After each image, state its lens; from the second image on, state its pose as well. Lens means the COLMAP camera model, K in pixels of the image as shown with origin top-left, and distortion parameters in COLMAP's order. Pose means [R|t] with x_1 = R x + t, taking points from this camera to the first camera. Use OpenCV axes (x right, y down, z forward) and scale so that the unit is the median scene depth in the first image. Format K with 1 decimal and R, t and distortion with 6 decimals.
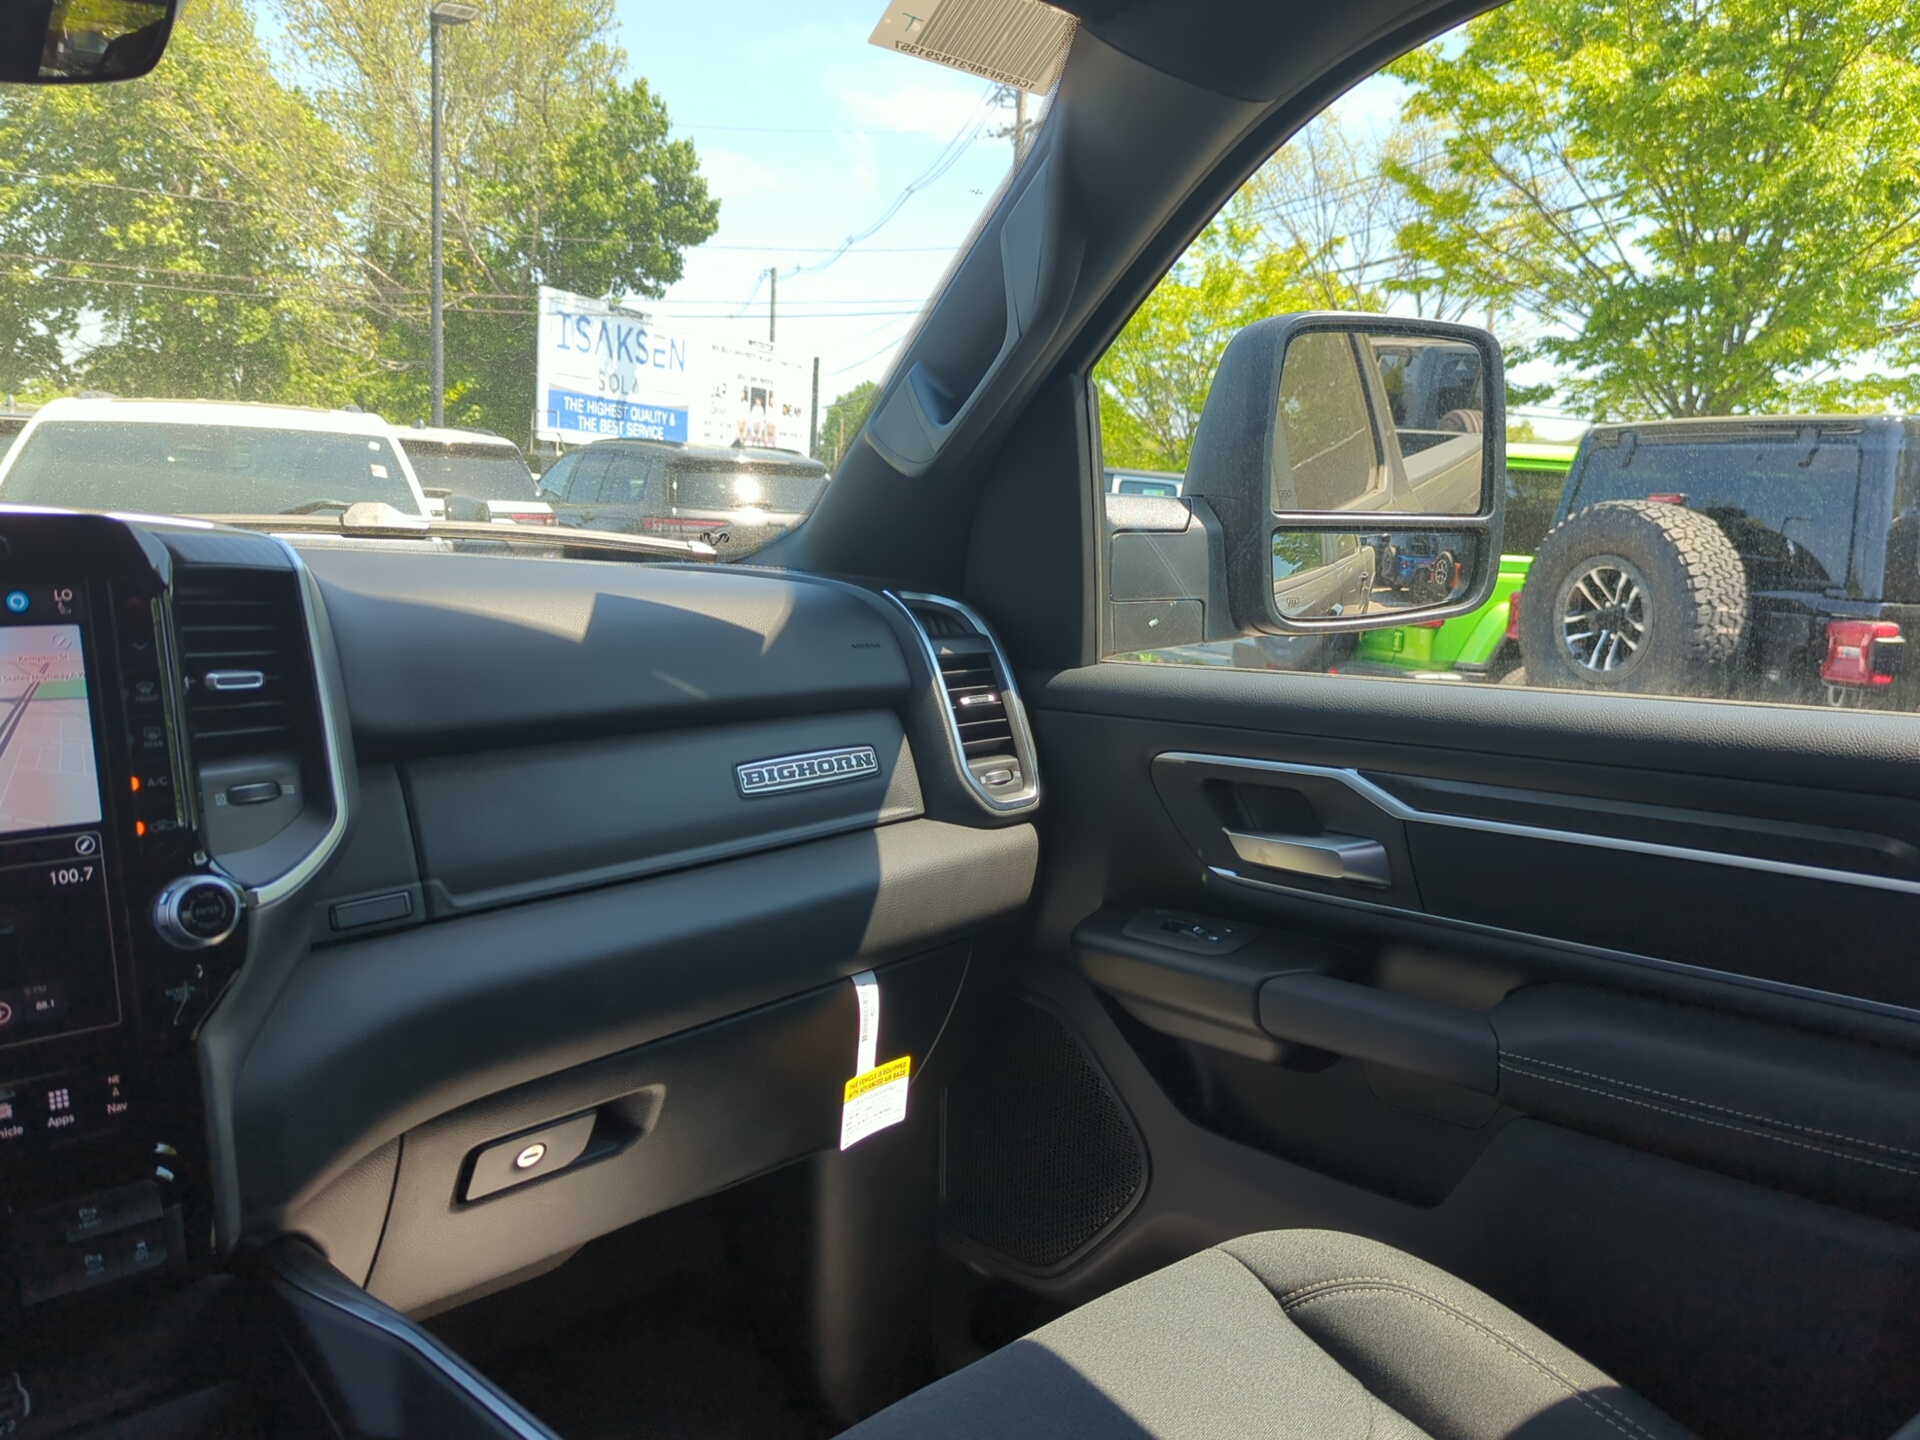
lens RADIAL K [[1560.0, 0, 991.5], [0, 1560.0, 686.4], [0, 0, 1]] dist [0.051132, -0.049203]
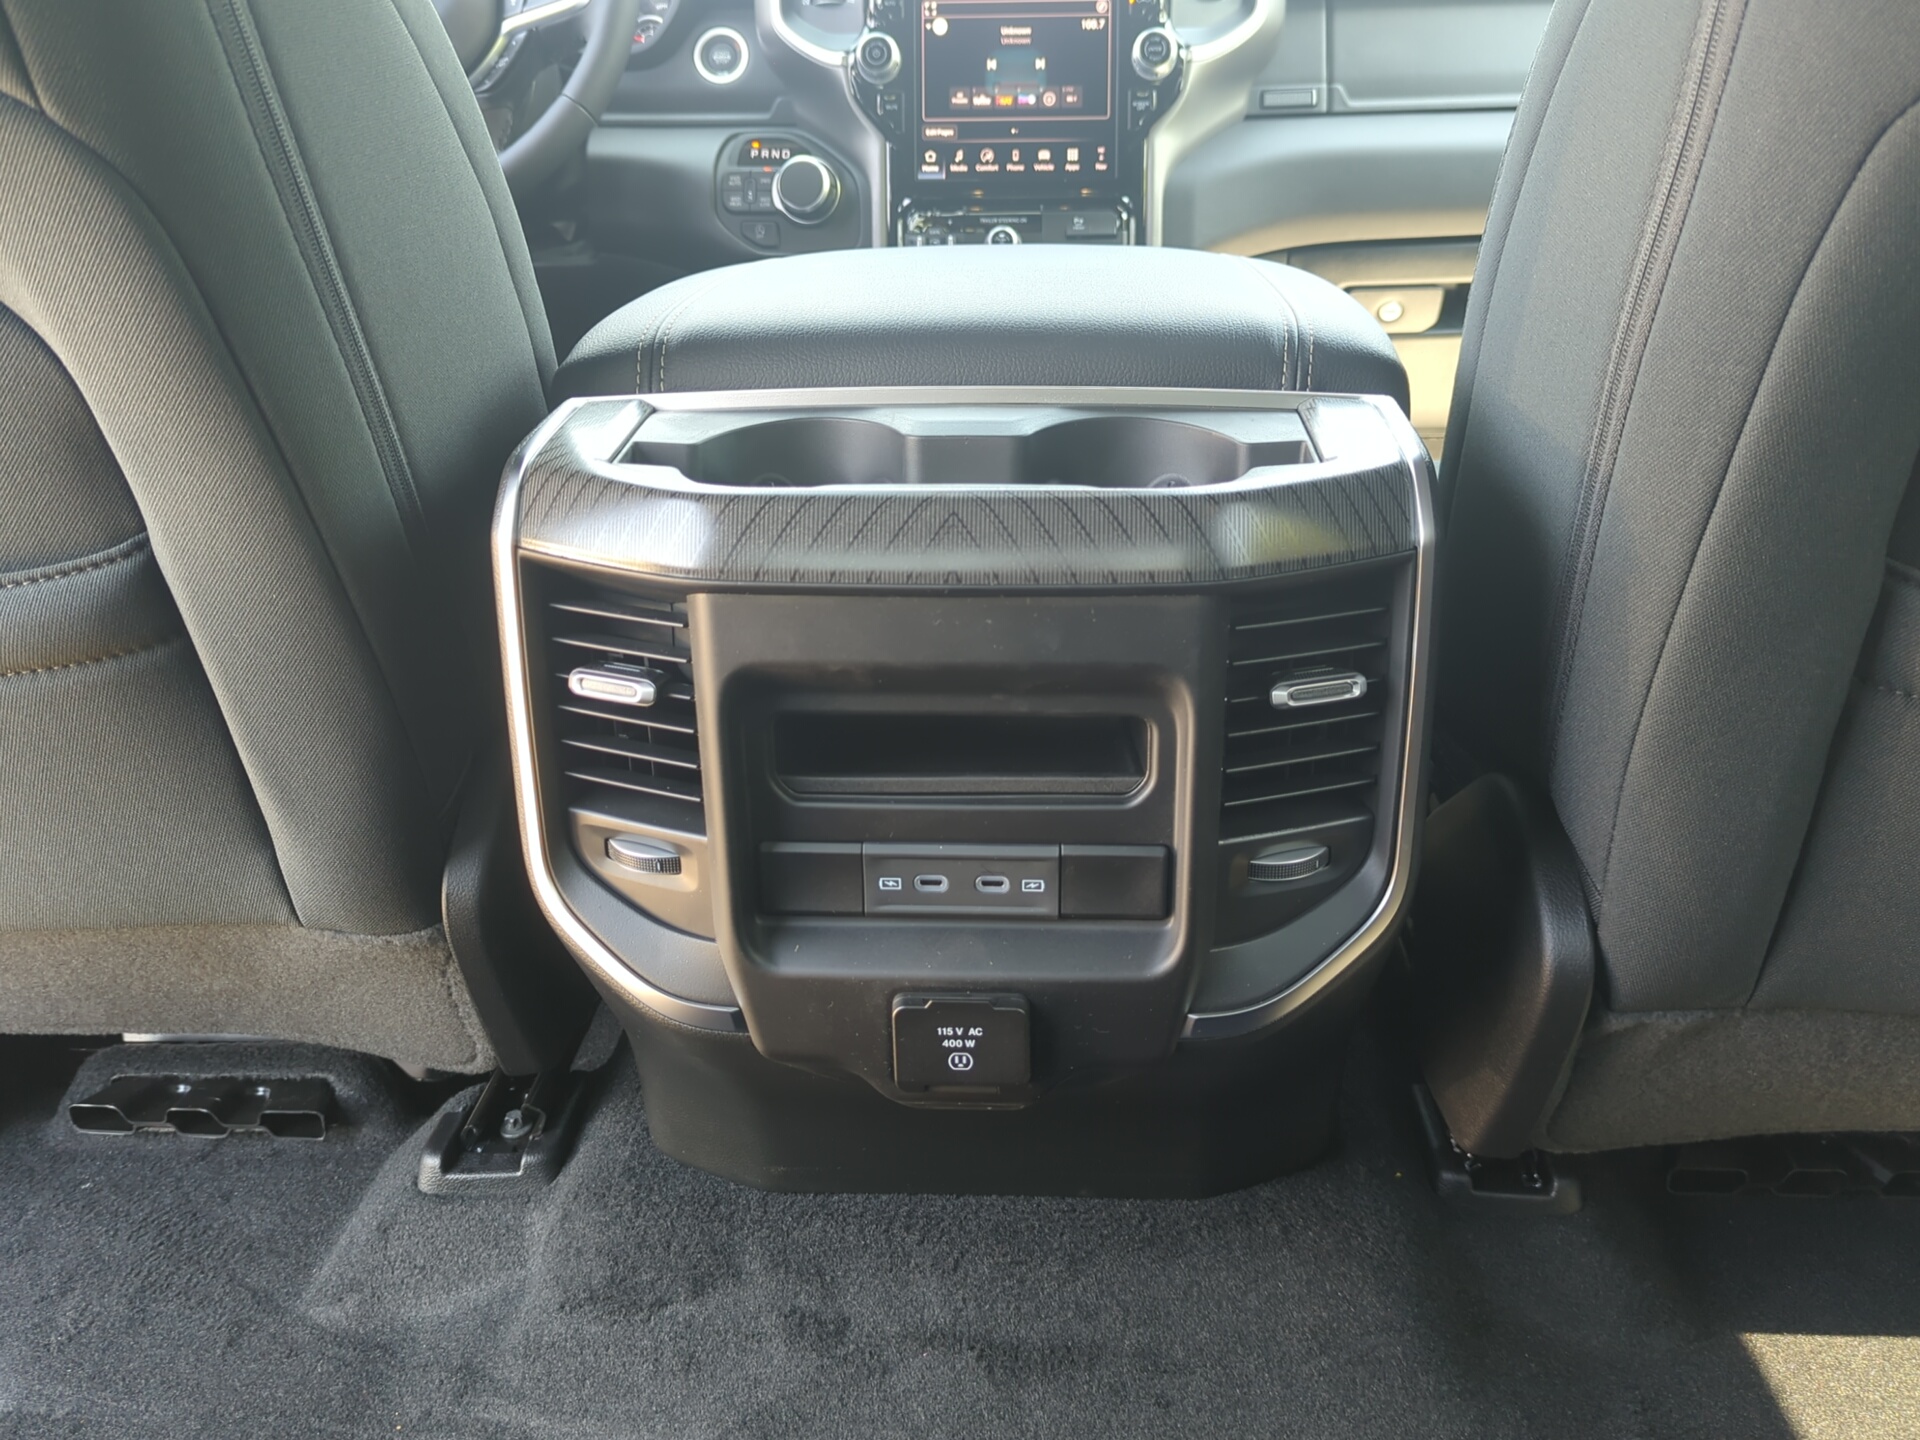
lens RADIAL K [[1560.0, 0, 979.9], [0, 1560.0, 683.0], [0, 0, 1]] dist [0.051132, -0.049203]
pose [[0.666985, 0.239101, -0.705664, 0.388562], [-0.058390, 0.960971, 0.270418, 0.192508], [0.742780, -0.139161, 0.654914, -0.169533]]
